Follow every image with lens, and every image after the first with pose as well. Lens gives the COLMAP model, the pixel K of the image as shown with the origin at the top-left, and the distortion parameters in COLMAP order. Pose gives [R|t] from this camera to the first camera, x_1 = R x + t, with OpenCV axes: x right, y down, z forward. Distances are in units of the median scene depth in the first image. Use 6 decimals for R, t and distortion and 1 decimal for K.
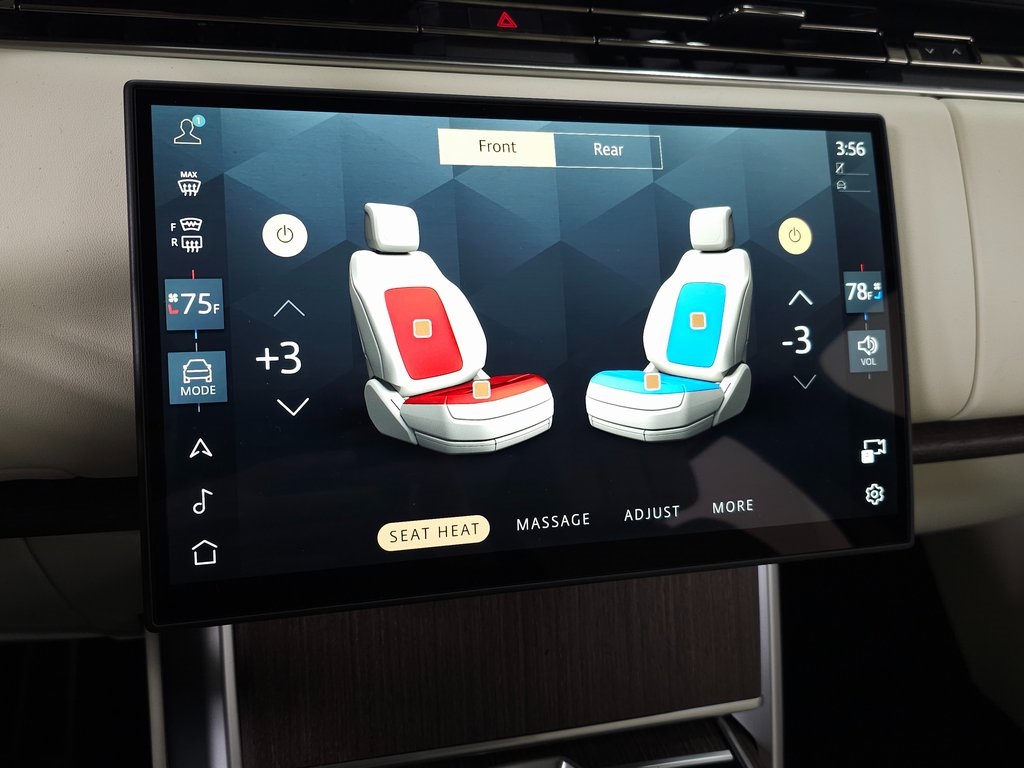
lens RADIAL K [[957.8, 0, 516.6], [0, 957.8, 378.9], [0, 0, 1]] dist [0.025083, 0.000000]
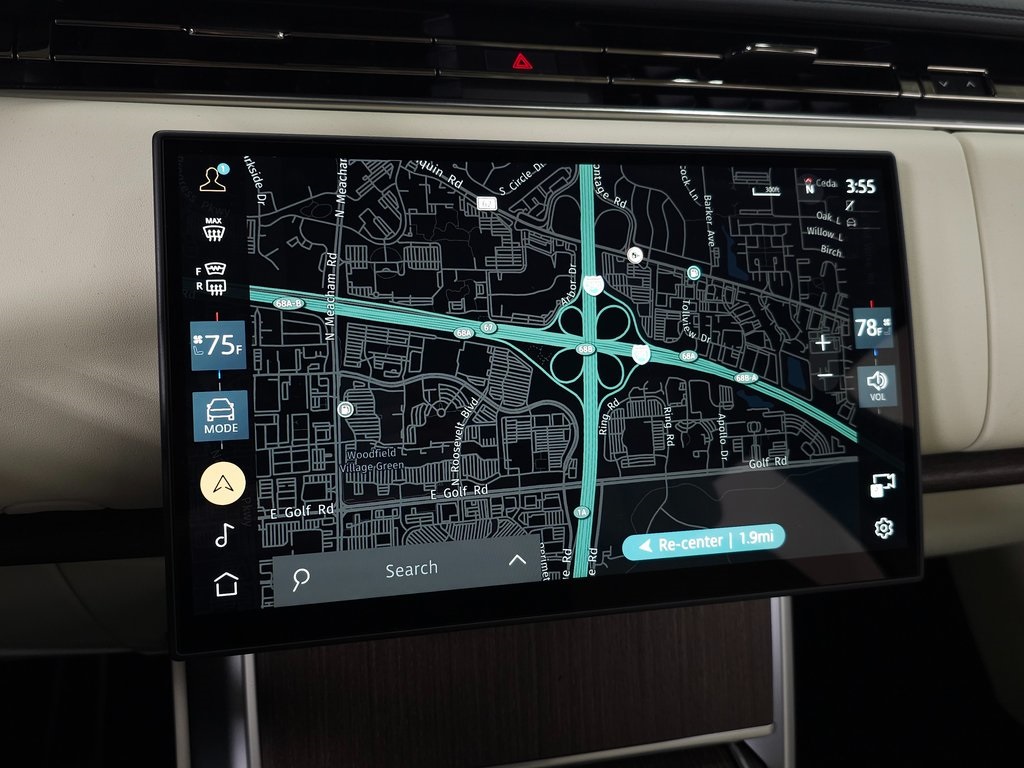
lens RADIAL K [[957.8, 0, 513.8], [0, 957.8, 378.5], [0, 0, 1]] dist [0.025083, 0.000000]
pose [[0.999517, 0.003675, -0.030848, 0.013868], [-0.003826, 0.999981, -0.004831, -0.030969], [0.030830, 0.004946, 0.999512, -0.024132]]
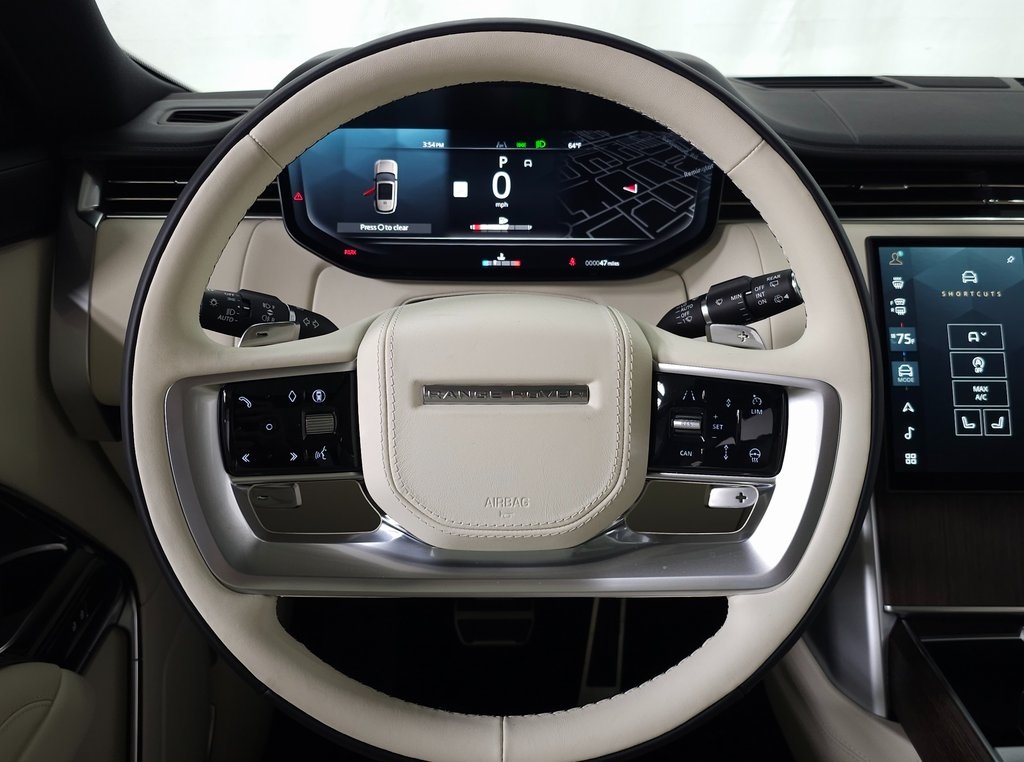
lens RADIAL K [[957.8, 0, 505.6], [0, 957.8, 369.7], [0, 0, 1]] dist [0.025083, 0.000000]
pose [[0.961591, 0.003992, -0.274457, -0.480997], [-0.040870, 0.990830, -0.128782, 0.238081], [0.271426, 0.135052, 0.952937, -0.991410]]
